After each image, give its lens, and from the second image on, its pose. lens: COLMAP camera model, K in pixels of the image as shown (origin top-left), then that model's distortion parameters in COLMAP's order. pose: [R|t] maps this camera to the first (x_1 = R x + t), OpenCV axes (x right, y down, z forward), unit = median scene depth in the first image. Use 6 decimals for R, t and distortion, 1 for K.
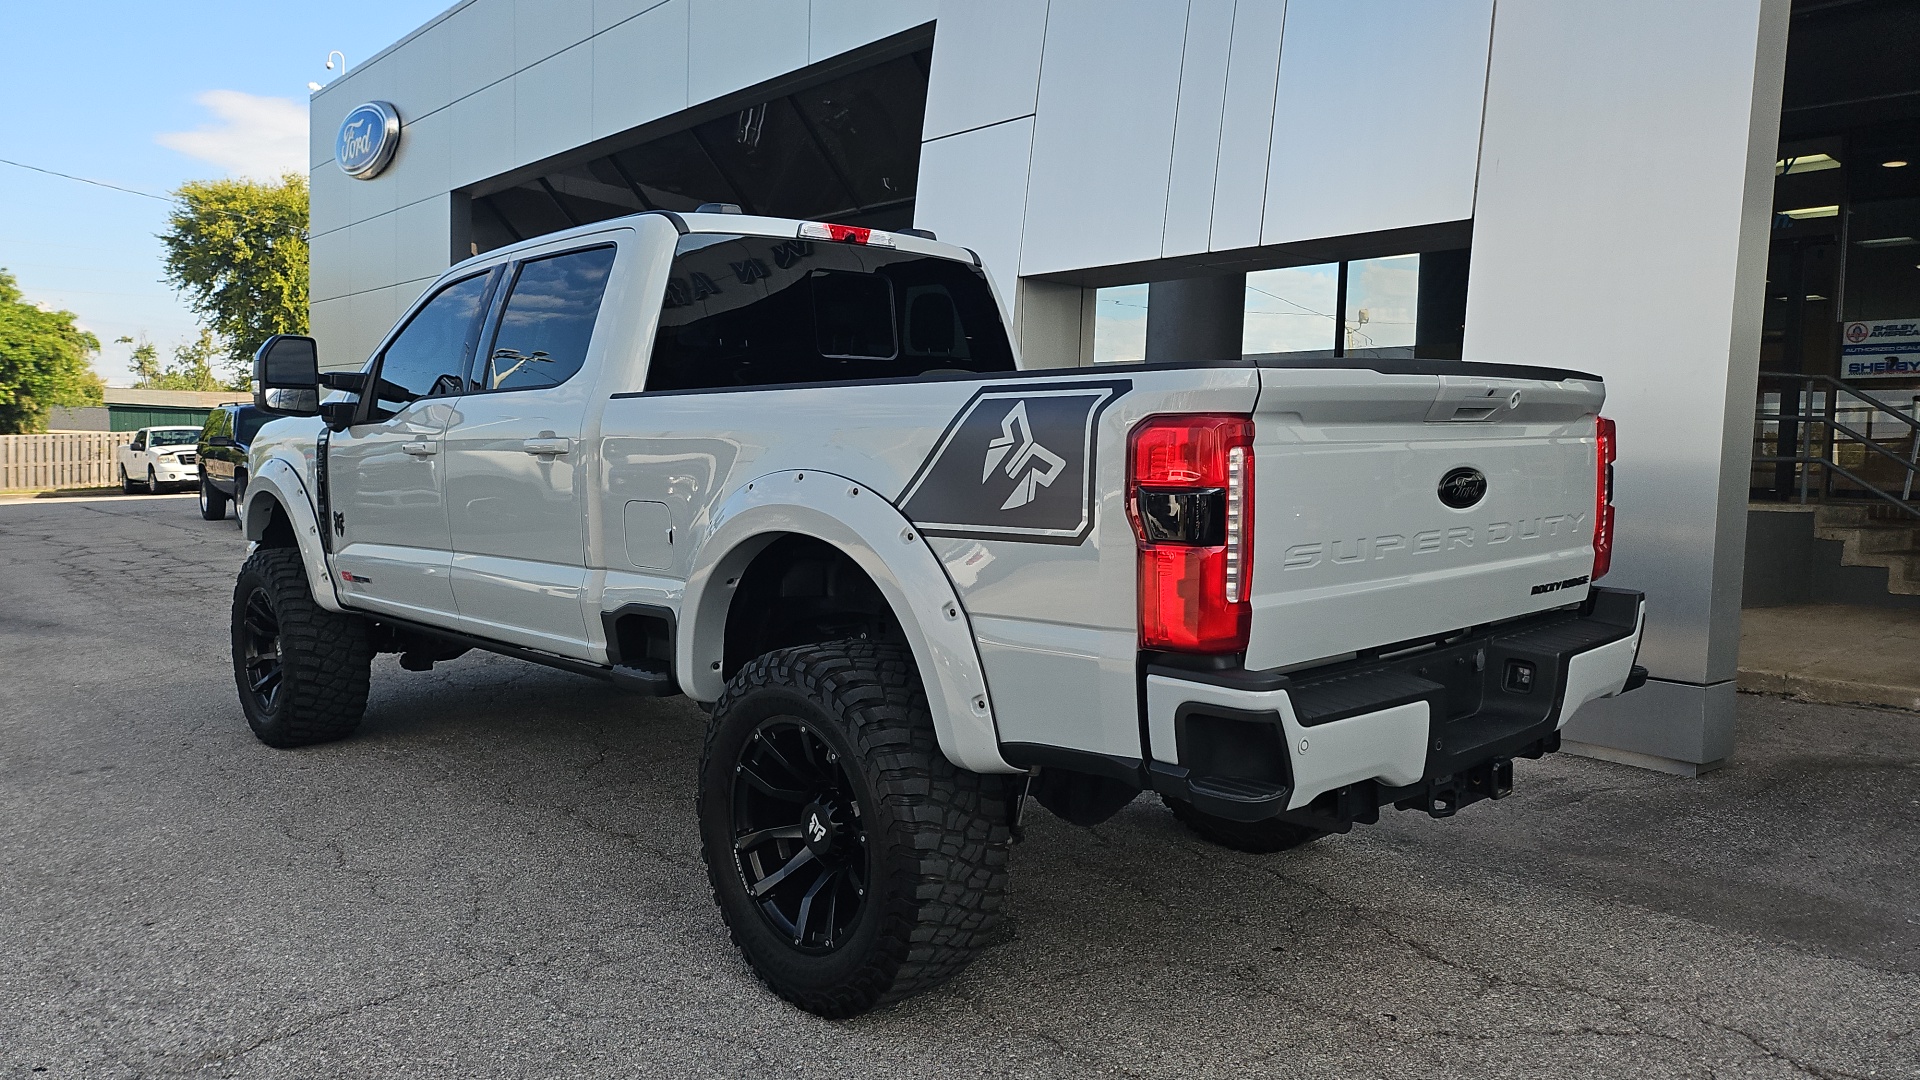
lens RADIAL K [[1321.6, 0, 1050.3], [0, 1321.6, 545.4], [0, 0, 1]] dist [0.083311, -0.078350]
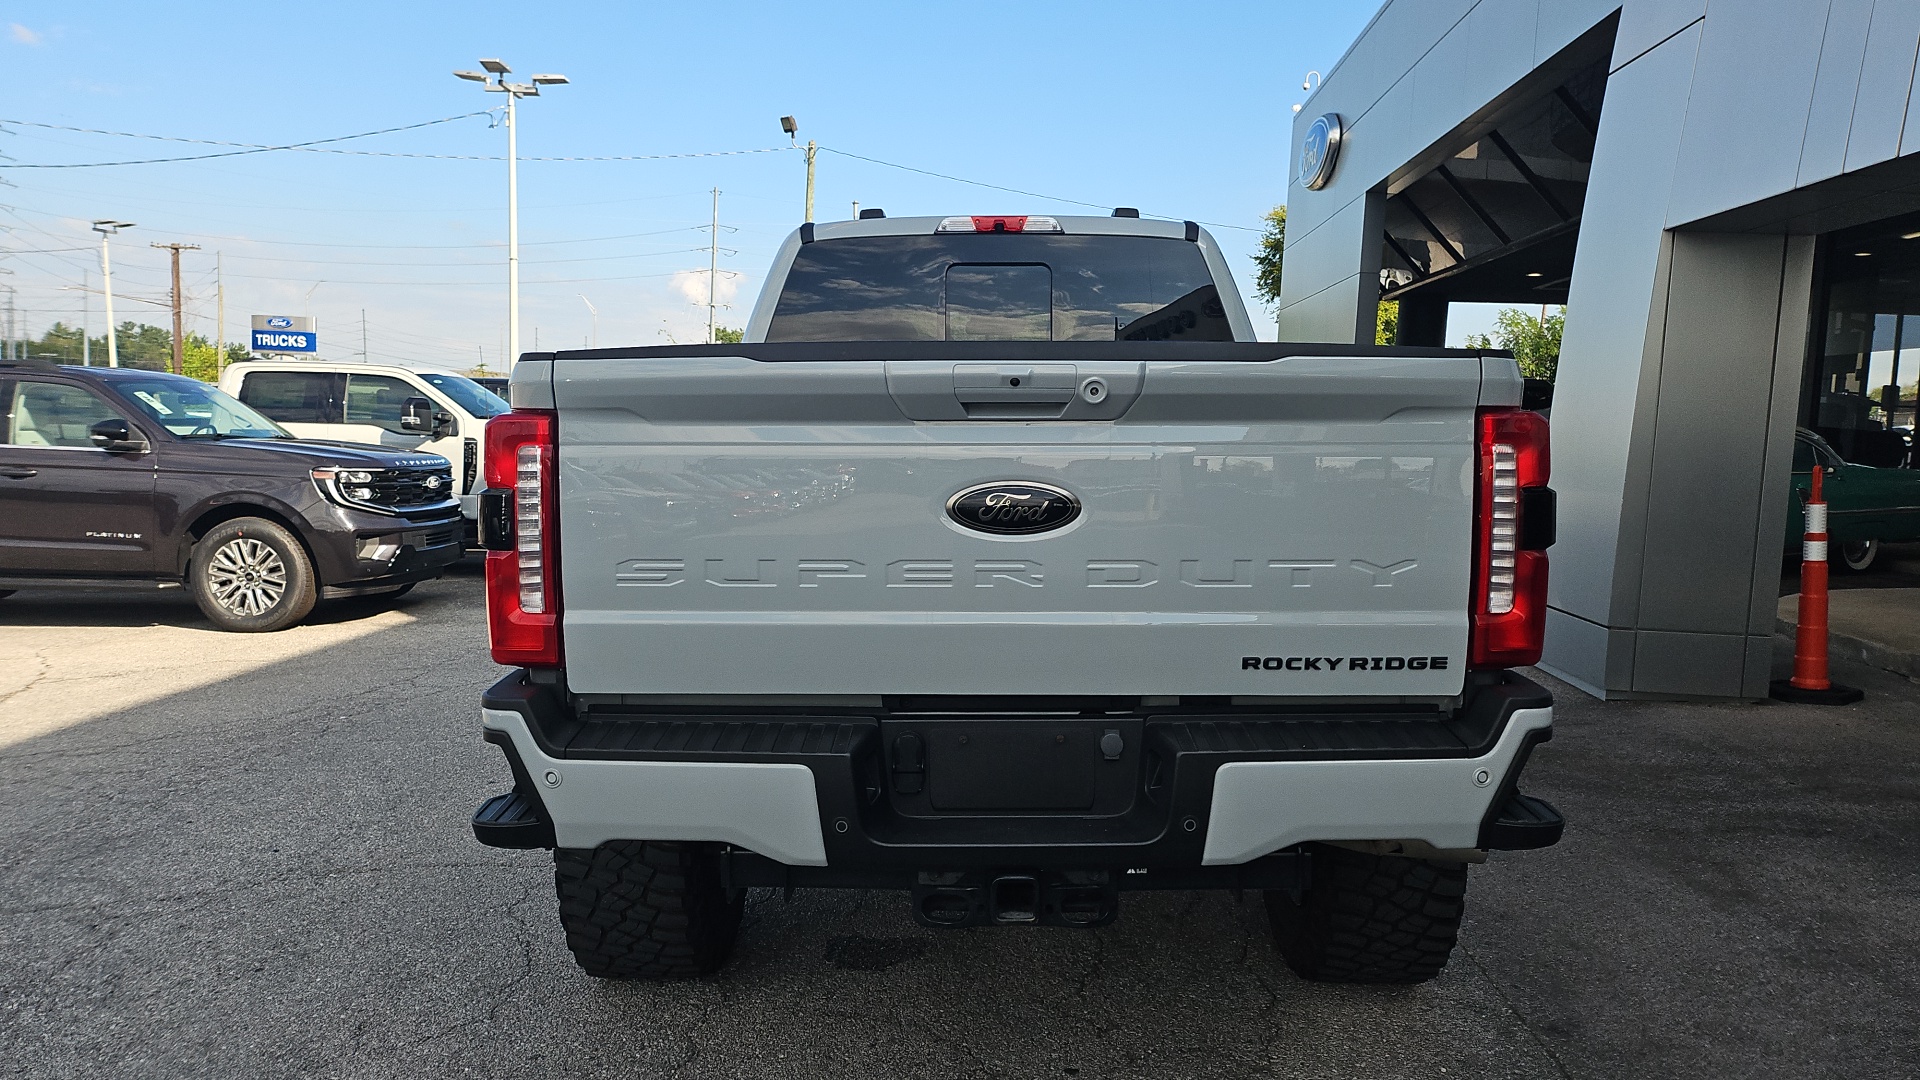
lens RADIAL K [[1358.5, 0, 959.0], [0, 1358.5, 566.6], [0, 0, 1]] dist [0.079051, -0.085788]
pose [[0.713155, 0.077034, -0.696761, 0.573367], [-0.066195, 0.996903, 0.042466, -0.028442], [0.697874, 0.015837, 0.716045, 0.295853]]
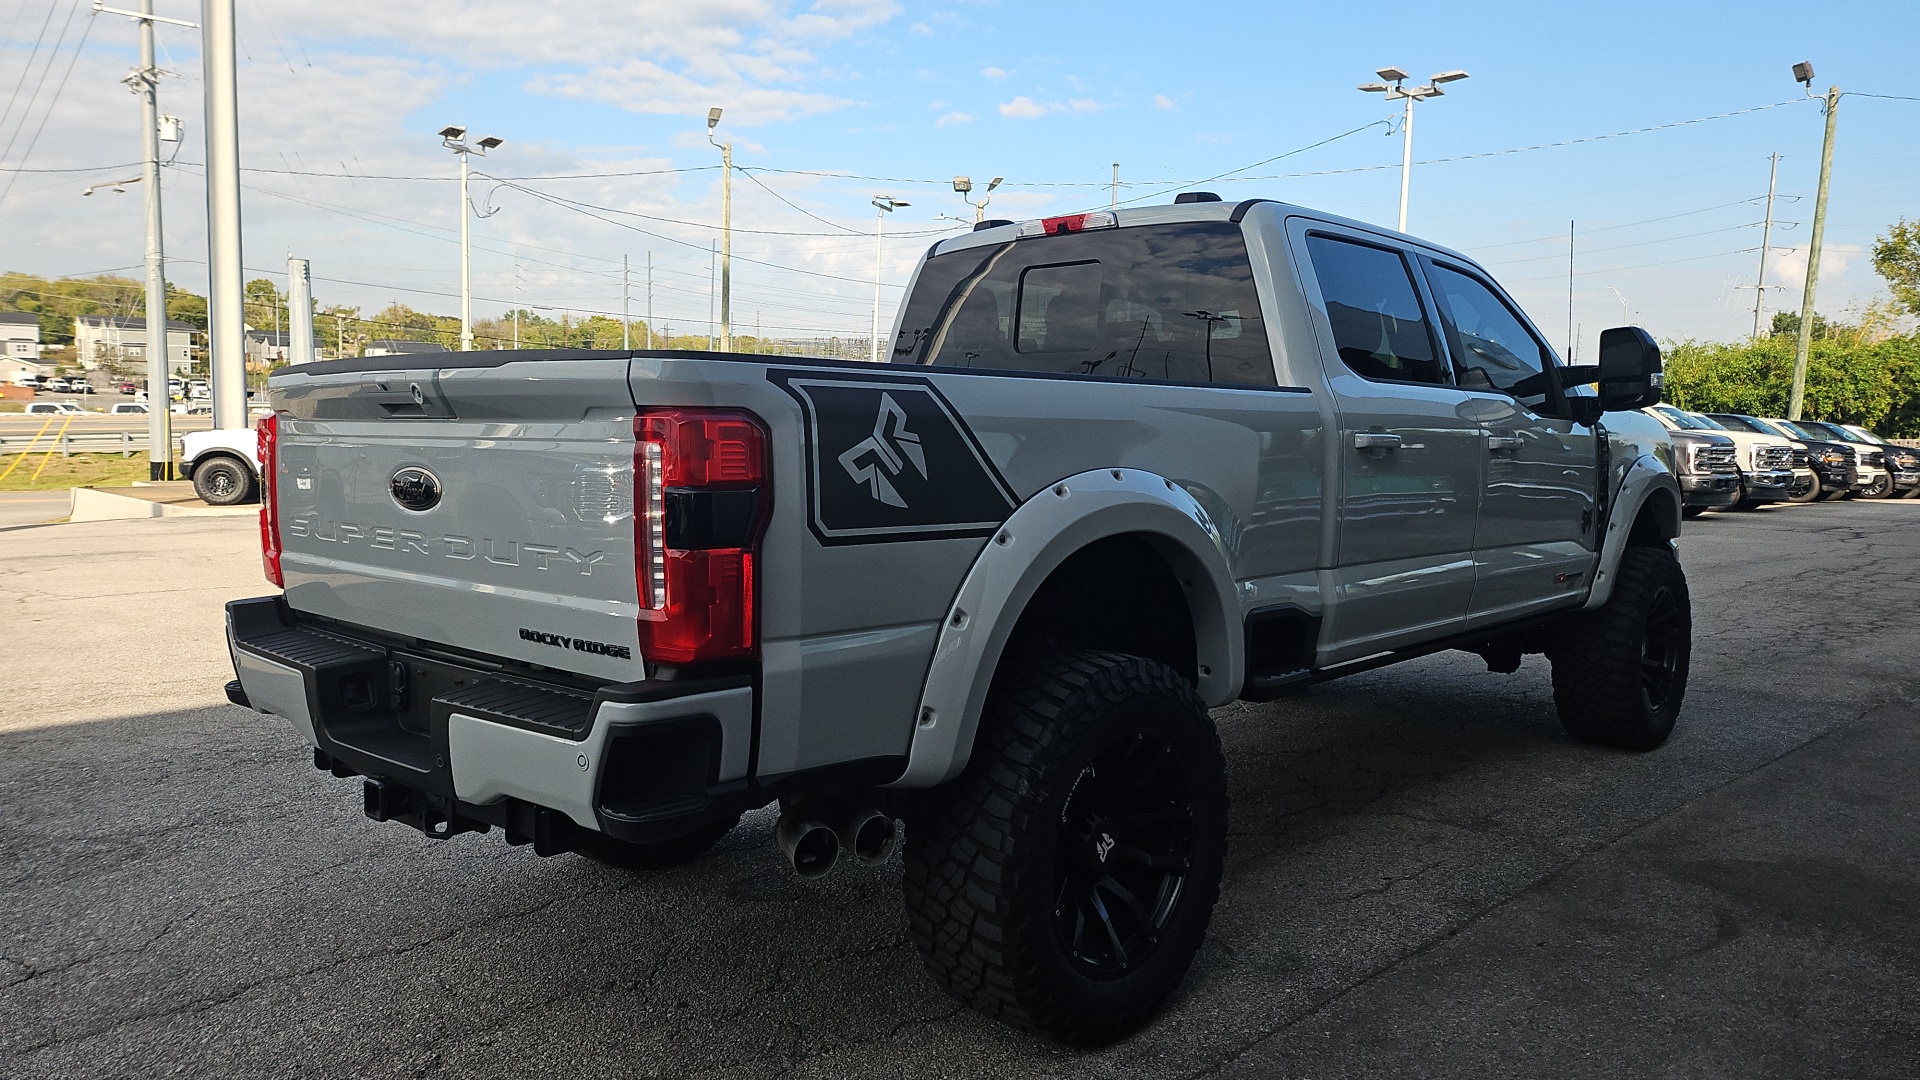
lens RADIAL K [[1368.7, 0, 974.4], [0, 1368.7, 551.0], [0, 0, 1]] dist [0.082875, -0.110113]
pose [[0.056936, 0.095612, -0.993789, 0.903234], [-0.091197, 0.991740, 0.090190, -0.085872], [0.994204, 0.085495, 0.065185, 0.923419]]
